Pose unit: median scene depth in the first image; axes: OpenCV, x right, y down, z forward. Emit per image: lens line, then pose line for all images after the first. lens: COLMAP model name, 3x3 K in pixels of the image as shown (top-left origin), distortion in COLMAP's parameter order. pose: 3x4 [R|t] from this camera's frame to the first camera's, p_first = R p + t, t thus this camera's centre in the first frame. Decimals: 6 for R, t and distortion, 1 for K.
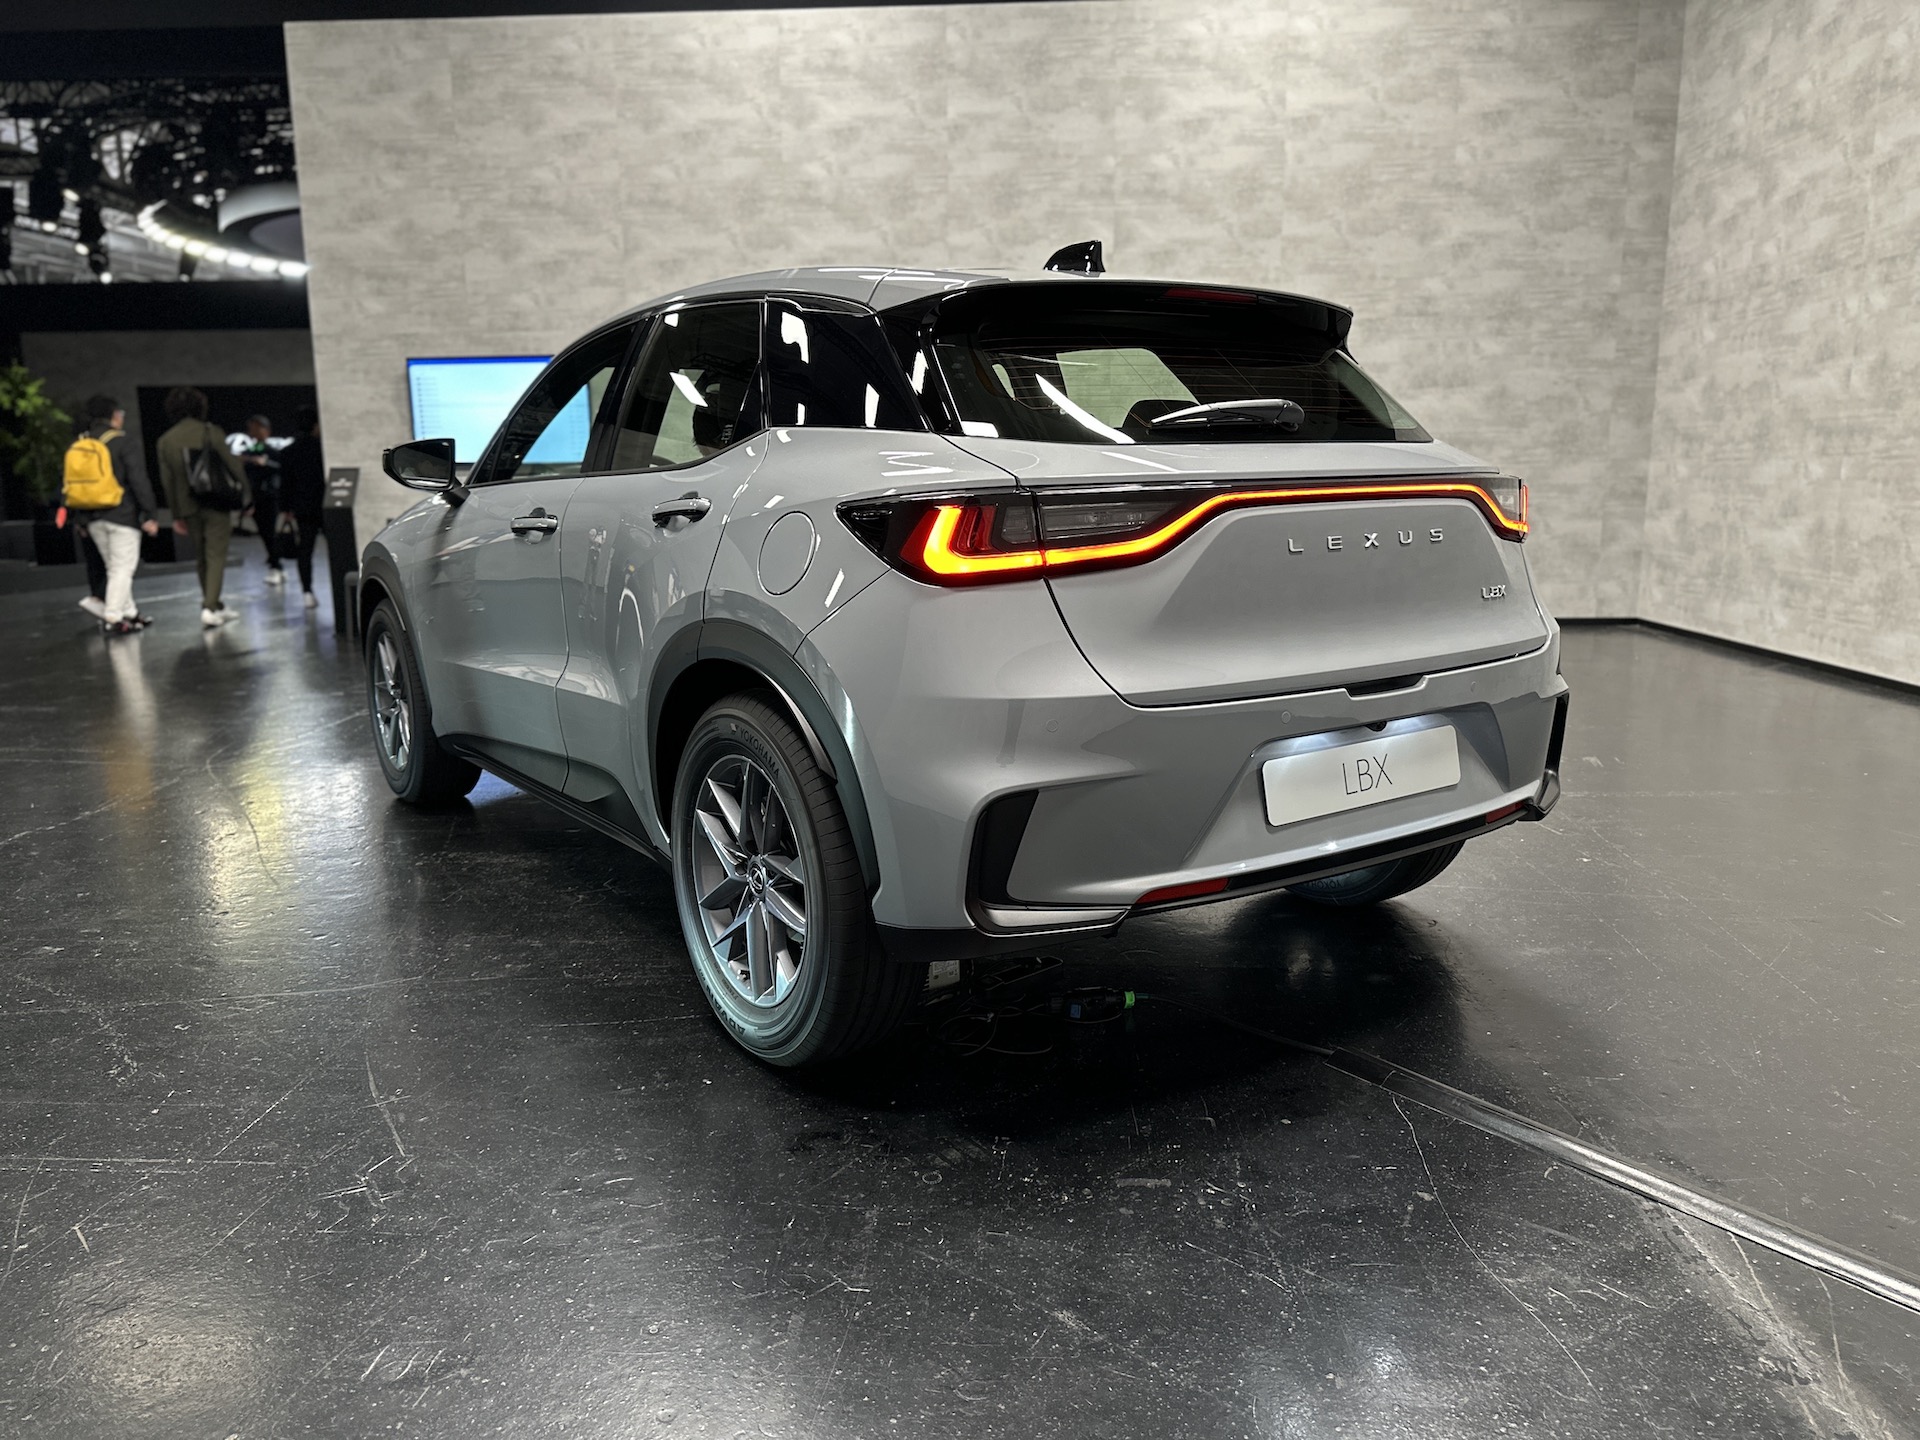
lens RADIAL K [[1369.2, 0, 967.0], [0, 1369.2, 728.0], [0, 0, 1]] dist [0.003948, -0.036986]
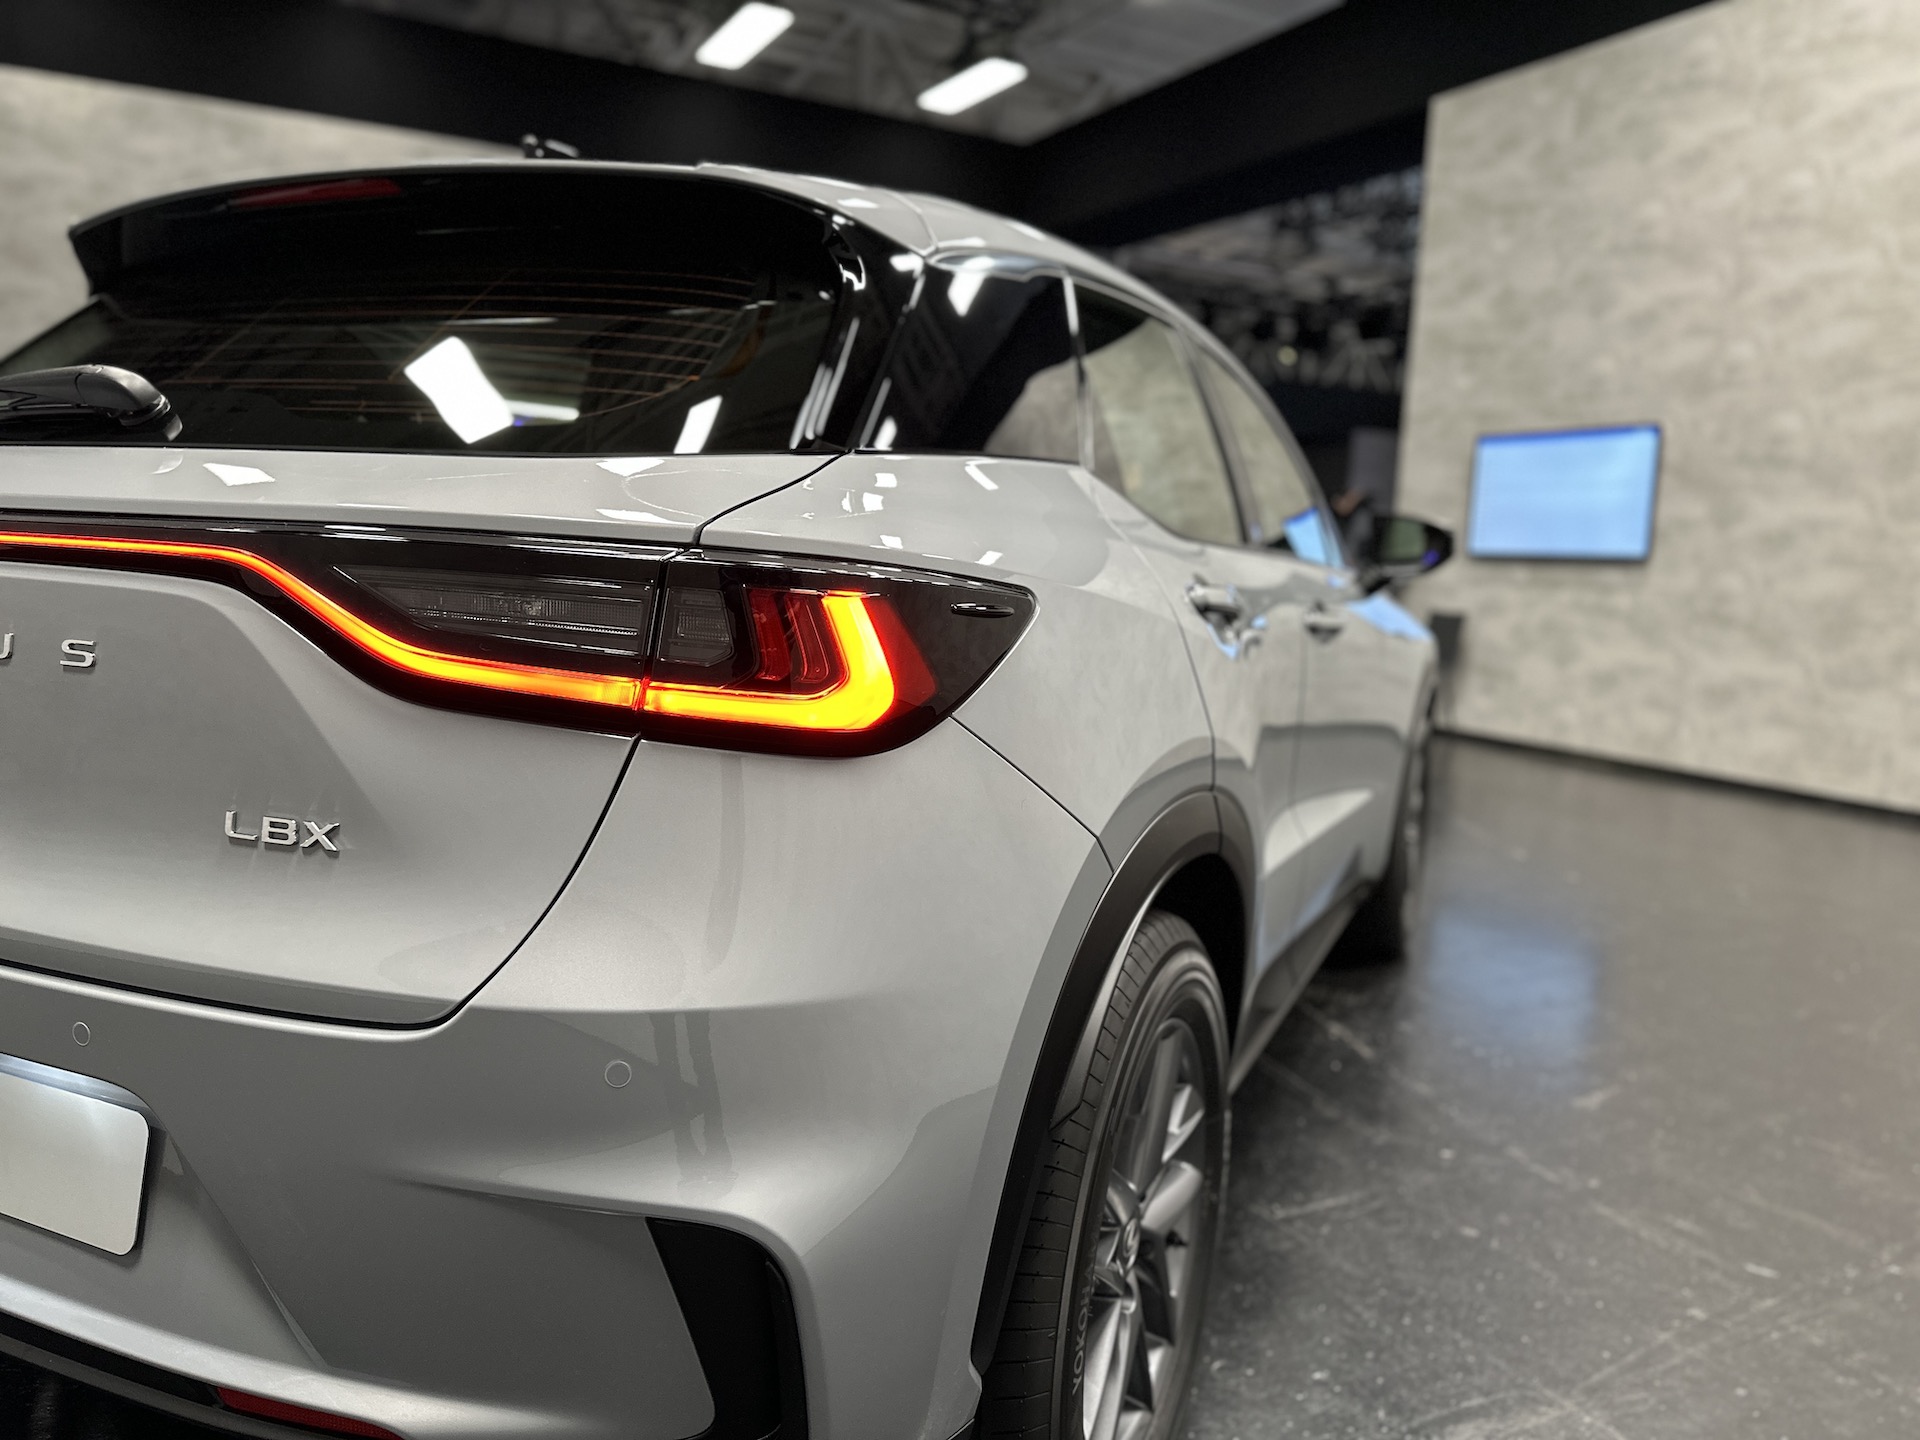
lens RADIAL K [[1369.2, 0, 967.0], [0, 1369.2, 728.0], [0, 0, 1]] dist [0.003948, -0.036986]
pose [[0.565025, 0.127318, -0.815191, 0.162080], [-0.185392, 0.982348, 0.024926, -0.043721], [0.803975, 0.137047, 0.578655, 0.239359]]
